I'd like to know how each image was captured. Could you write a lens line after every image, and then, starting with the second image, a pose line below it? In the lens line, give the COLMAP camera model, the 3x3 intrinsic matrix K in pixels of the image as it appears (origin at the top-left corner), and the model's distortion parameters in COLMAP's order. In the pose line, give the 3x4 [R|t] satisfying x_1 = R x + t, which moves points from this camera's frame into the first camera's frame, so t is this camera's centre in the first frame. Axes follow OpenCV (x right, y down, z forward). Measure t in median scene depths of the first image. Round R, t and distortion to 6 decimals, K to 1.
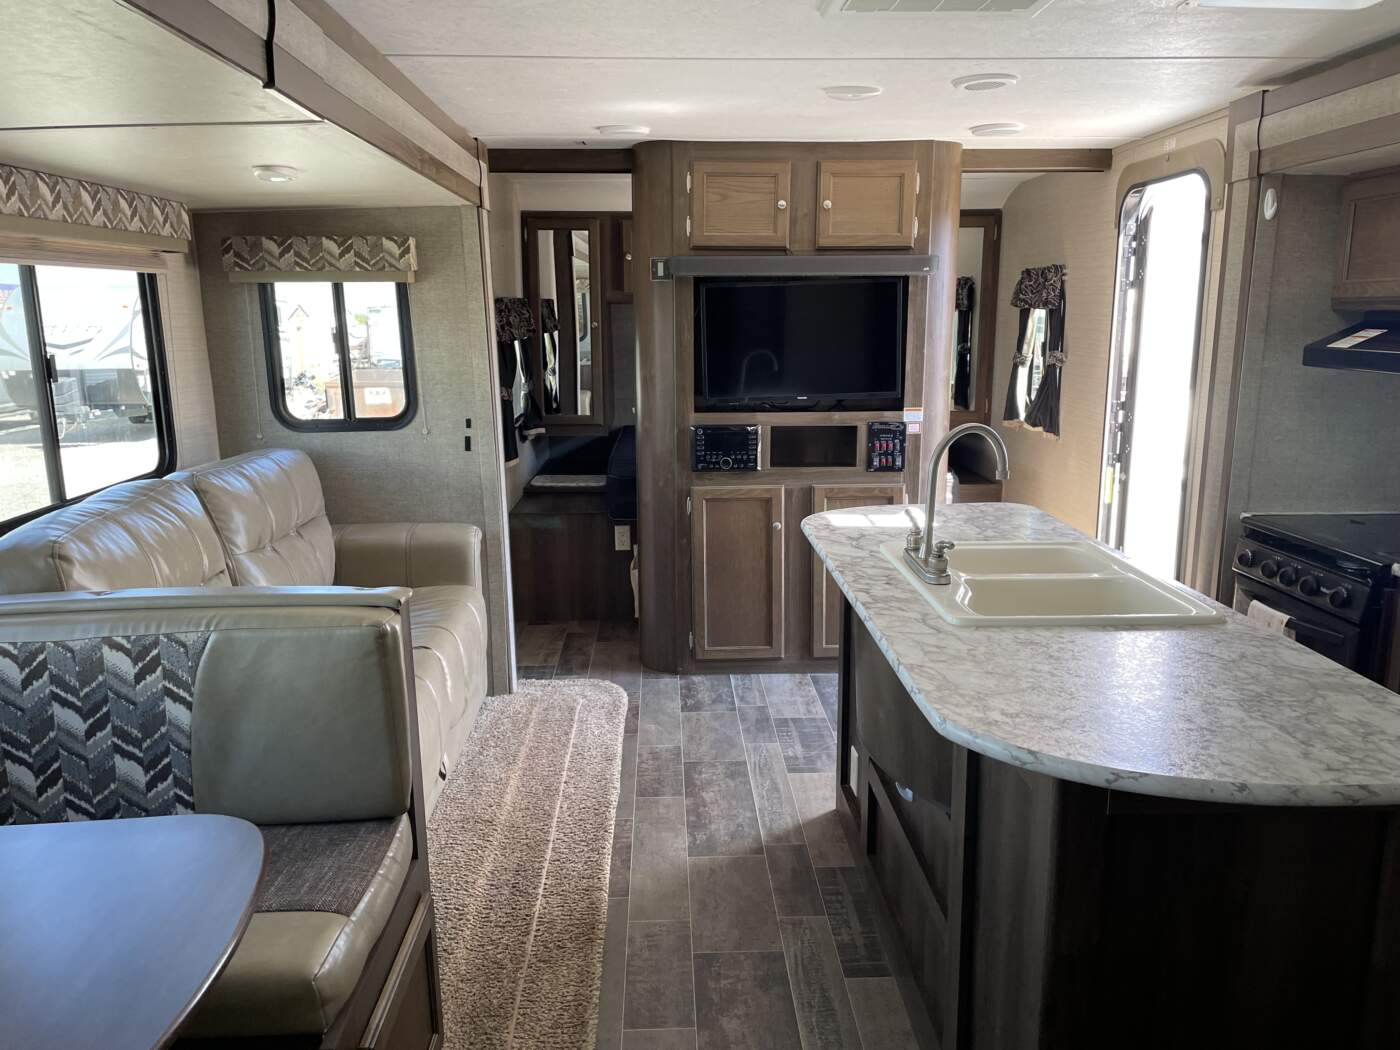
lens RADIAL K [[1048.4, 0, 671.4], [0, 1048.4, 525.5], [0, 0, 1]] dist [0.074176, -0.097031]
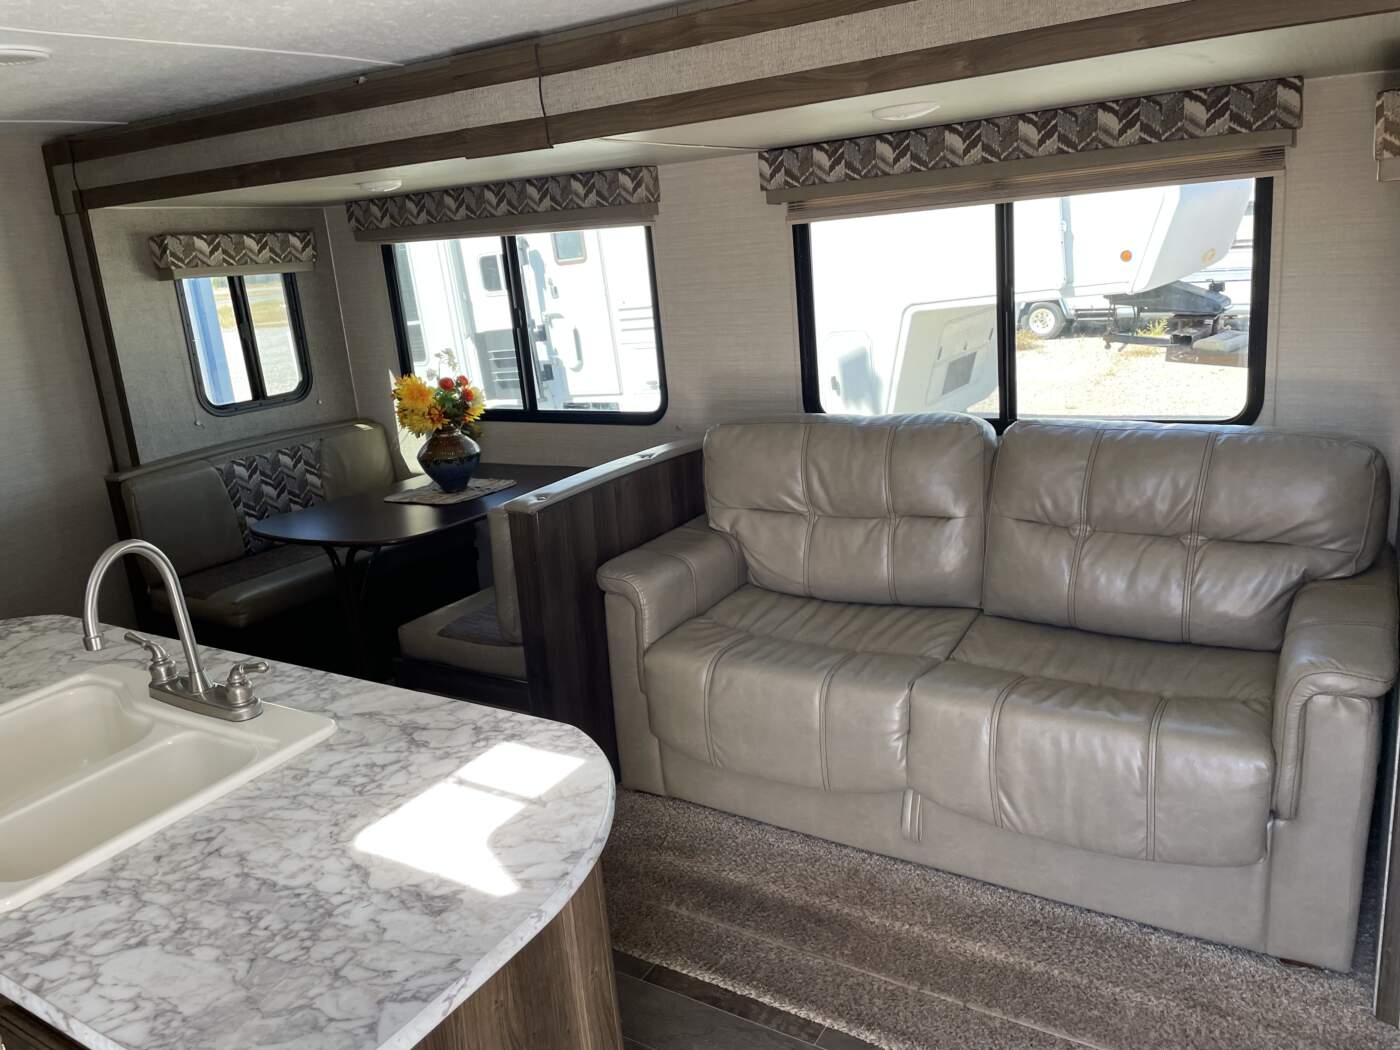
lens RADIAL K [[1048.4, 0, 722.7], [0, 1048.4, 538.2], [0, 0, 1]] dist [0.074176, -0.097031]
pose [[-0.525010, 0.294080, -0.798675, 0.452678], [-0.088295, 0.914524, 0.394778, -0.292954], [0.846504, 0.277781, -0.454169, 1.185269]]
